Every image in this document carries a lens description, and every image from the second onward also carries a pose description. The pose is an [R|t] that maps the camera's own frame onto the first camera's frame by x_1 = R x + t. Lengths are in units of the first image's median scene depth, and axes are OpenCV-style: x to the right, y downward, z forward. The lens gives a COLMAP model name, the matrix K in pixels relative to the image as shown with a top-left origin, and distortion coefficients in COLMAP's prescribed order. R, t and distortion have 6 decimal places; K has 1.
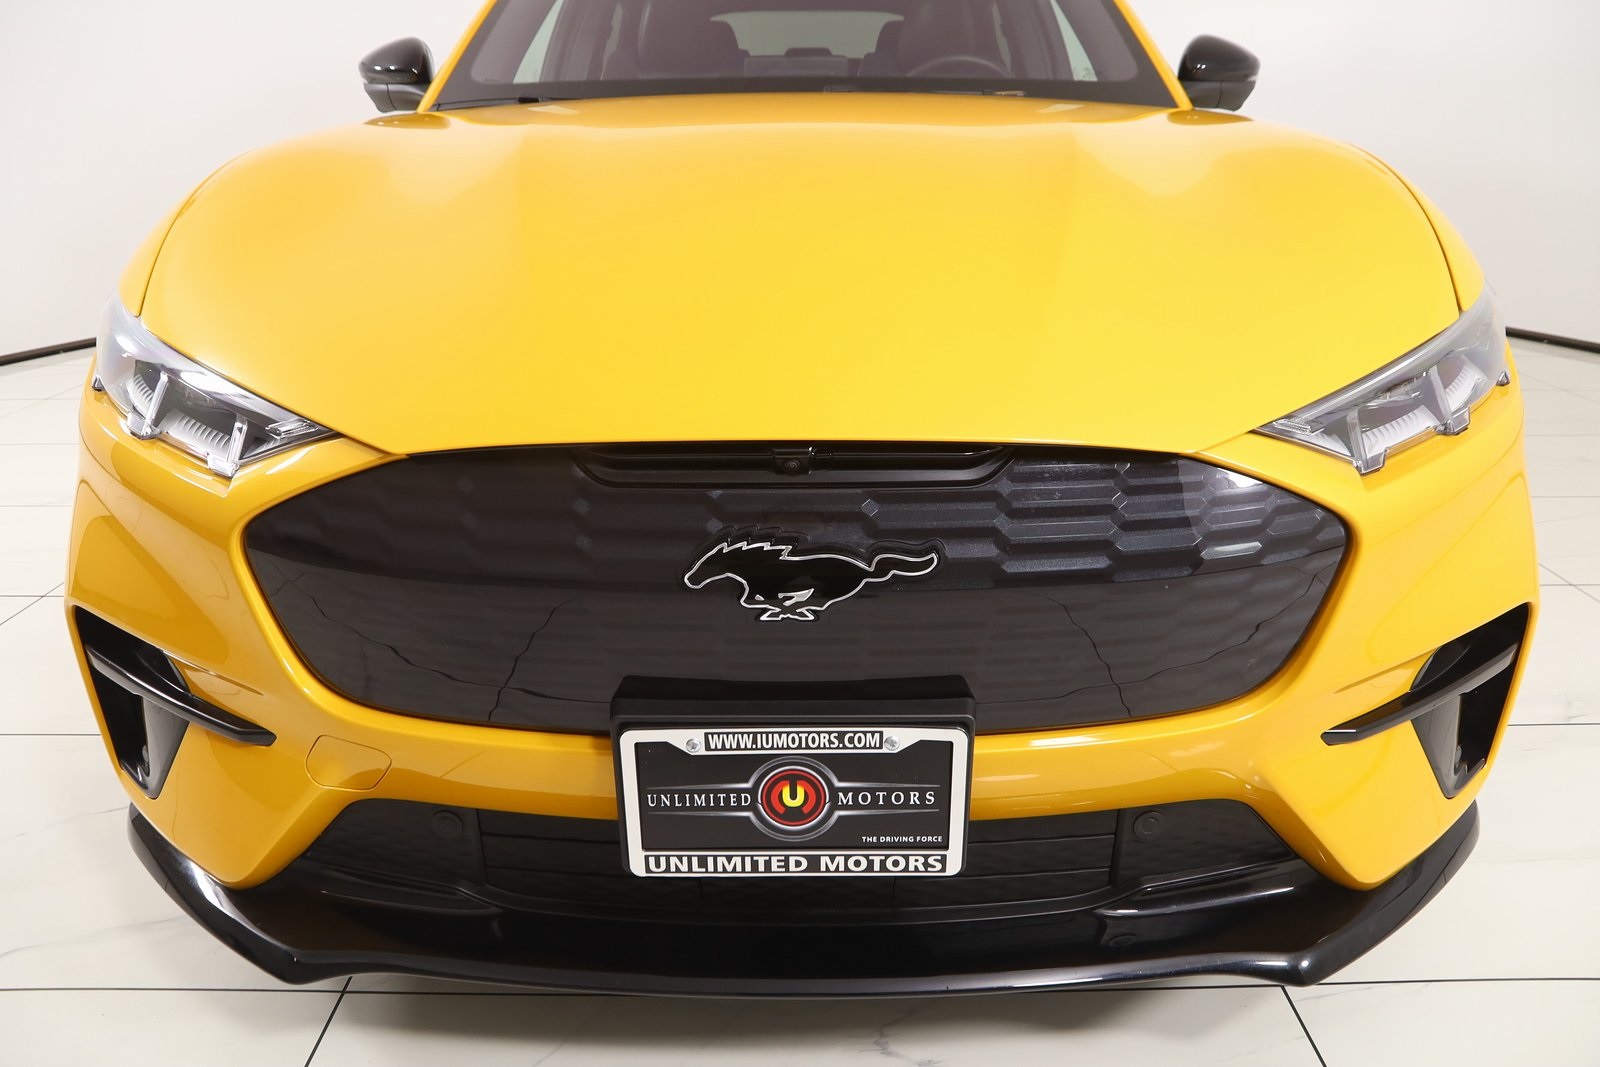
lens RADIAL K [[1101.7, 0, 800.0], [0, 1101.7, 533.5], [0, 0, 1]] dist [-0.128916, 0.107021]
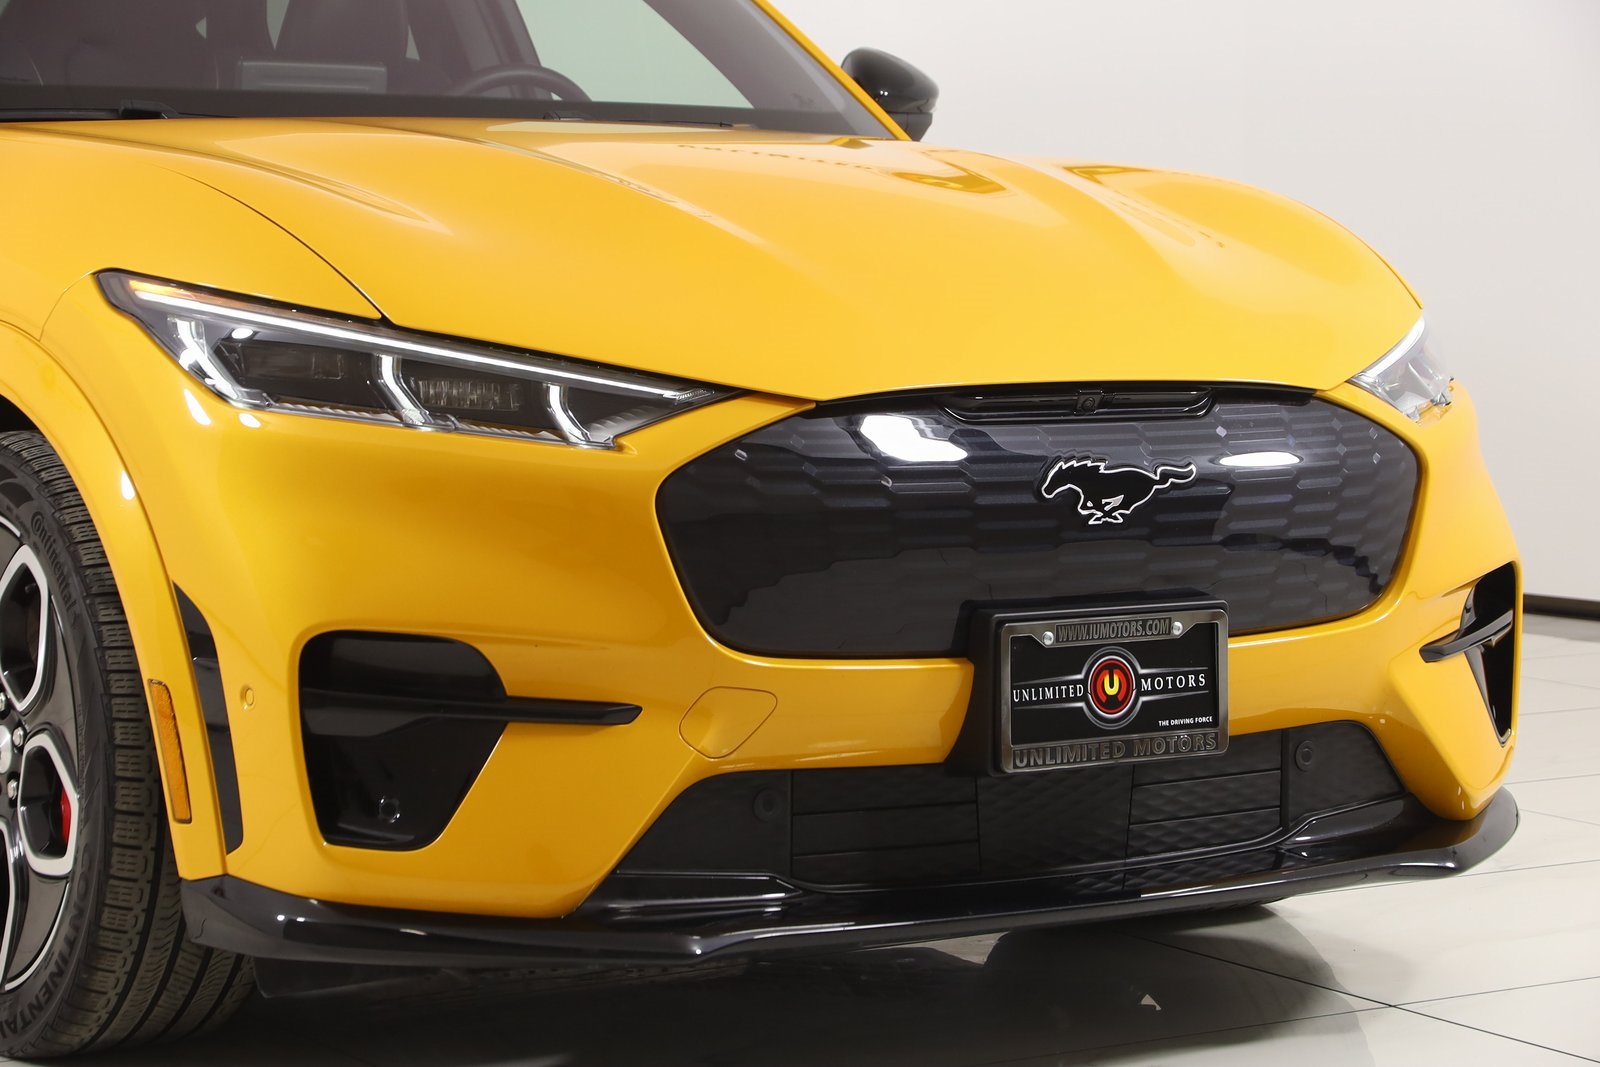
lens RADIAL K [[3865.4, 0, 800.0], [0, 3865.4, 533.5], [0, 0, 1]] dist [0.268662, 0.026509]
pose [[0.825502, -0.032869, 0.563442, -2.631365], [0.190155, 0.956134, -0.222820, 0.950779], [-0.531402, 0.291080, 0.795541, -2.192190]]
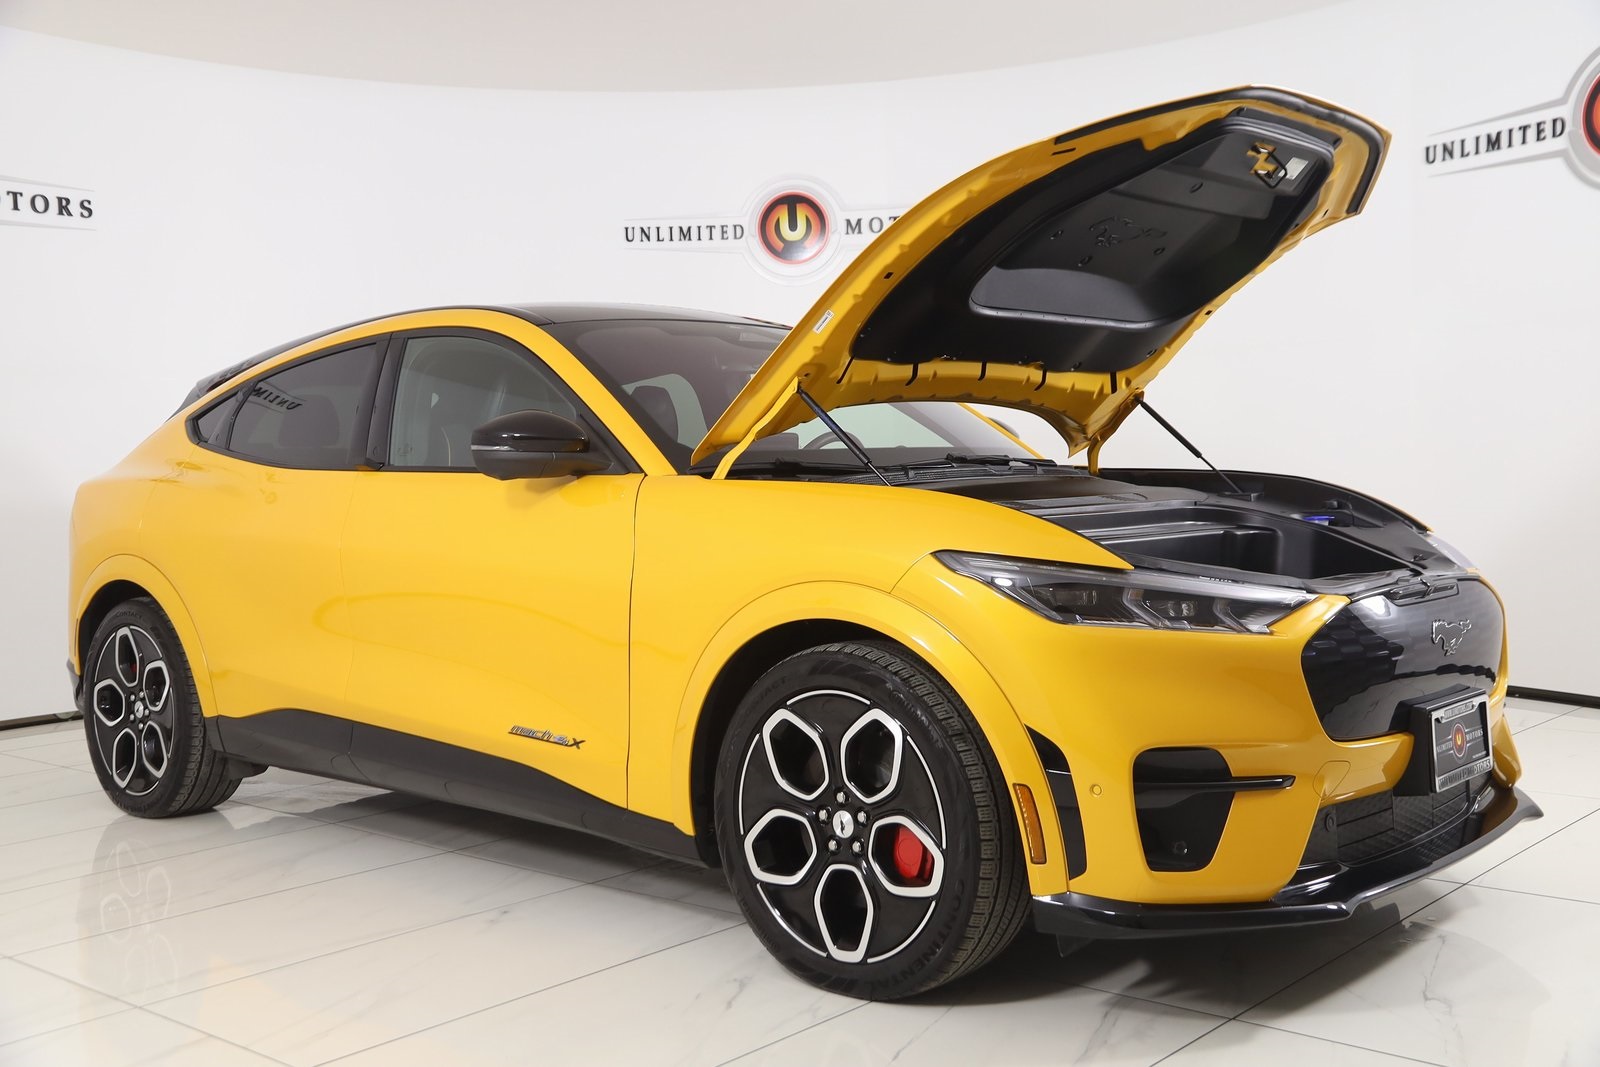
lens RADIAL K [[1660.0, 0, 810.5], [0, 1660.0, 529.2], [0, 0, 1]] dist [0.002751, 0.124506]
pose [[0.656753, -0.039674, 0.753062, -3.407565], [0.303121, 0.928278, -0.215449, 0.173104], [-0.690503, 0.369766, 0.621675, -0.353532]]
